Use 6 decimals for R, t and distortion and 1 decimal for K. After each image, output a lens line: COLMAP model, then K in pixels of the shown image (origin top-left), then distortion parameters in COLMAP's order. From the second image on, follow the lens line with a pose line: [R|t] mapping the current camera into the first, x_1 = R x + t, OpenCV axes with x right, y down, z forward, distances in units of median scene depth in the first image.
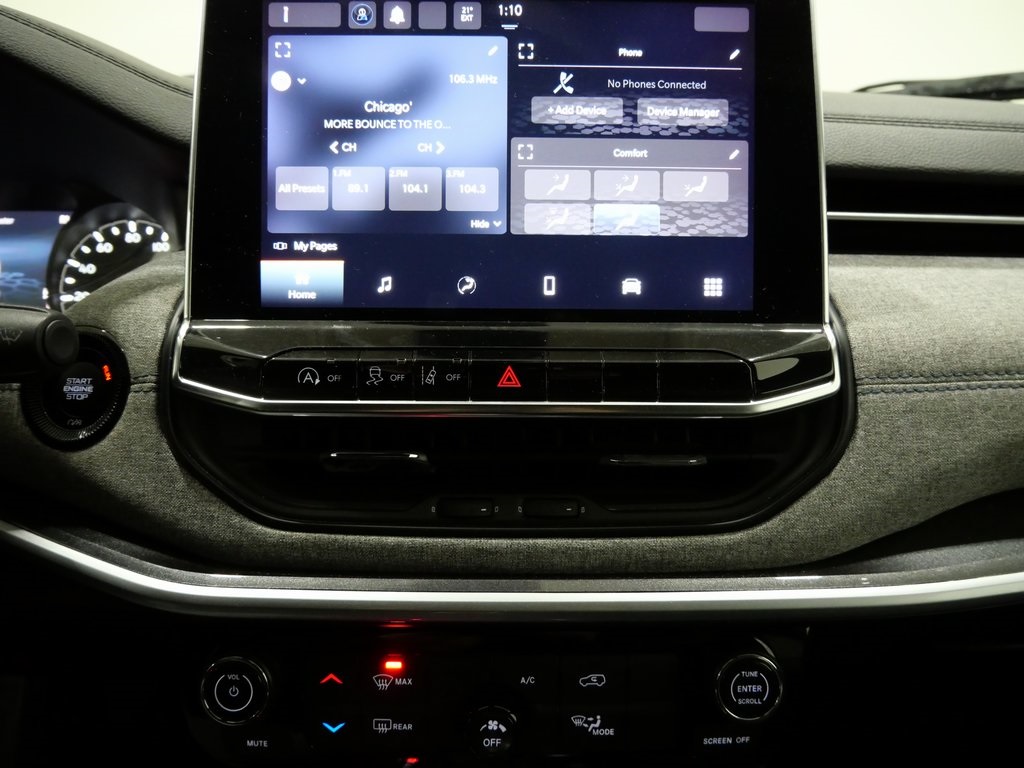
lens RADIAL K [[743.0, 0, 509.9], [0, 743.0, 383.9], [0, 0, 1]] dist [-0.046442, 0.010018]
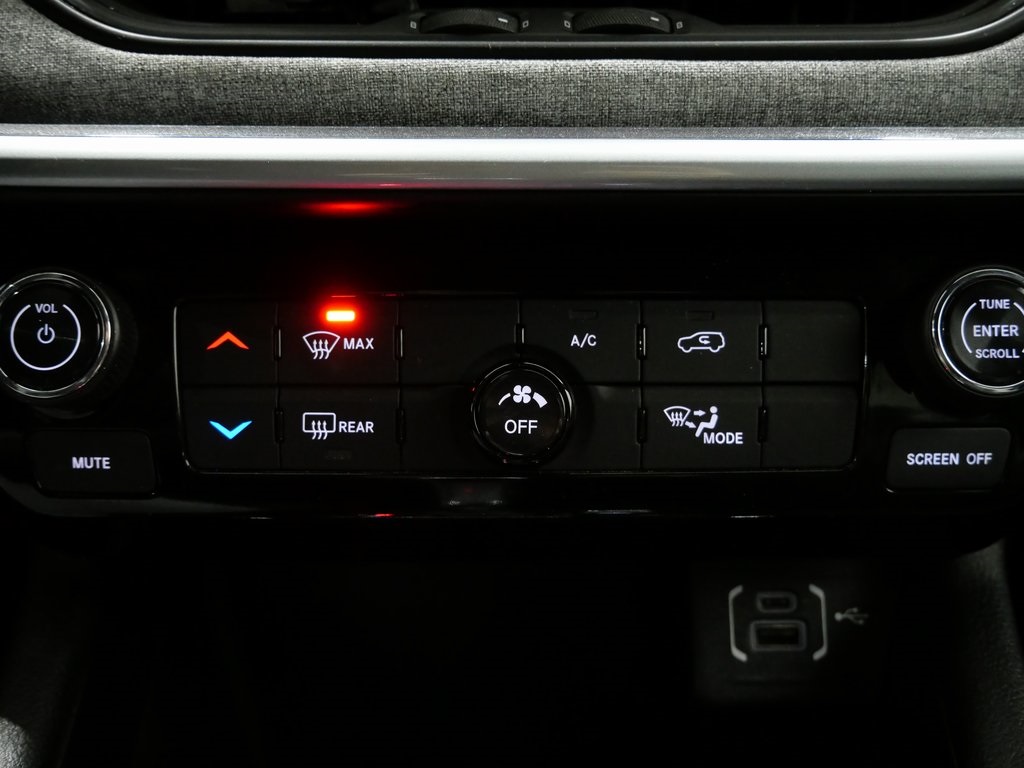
lens RADIAL K [[1028.7, 0, 508.0], [0, 1028.7, 385.4], [0, 0, 1]] dist [-0.020556, 0.000000]
pose [[0.999899, -0.005943, -0.012893, -0.022370], [0.005313, 0.998814, -0.048401, 0.466861], [0.013165, 0.048328, 0.998745, 0.231478]]
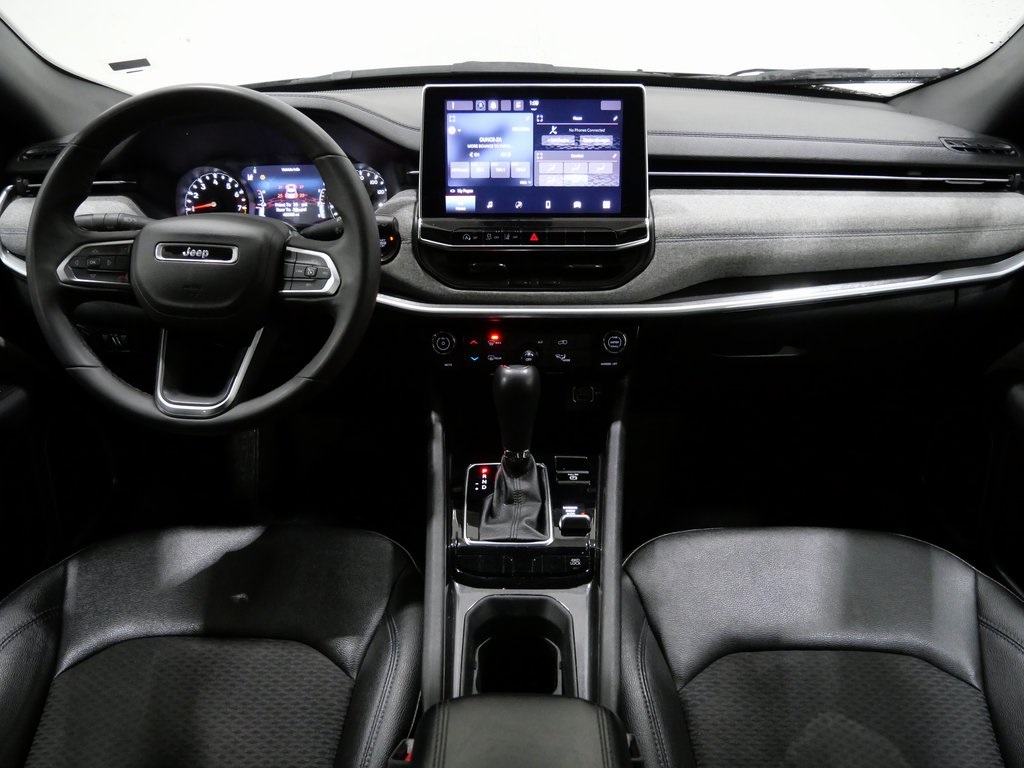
lens RADIAL K [[743.0, 0, 512.7], [0, 743.0, 384.1], [0, 0, 1]] dist [-0.046442, 0.010018]
pose [[0.999790, -0.003047, -0.020260, -0.026932], [0.006131, 0.988052, 0.153996, 0.109635], [0.019549, -0.154088, 0.987864, -1.928522]]
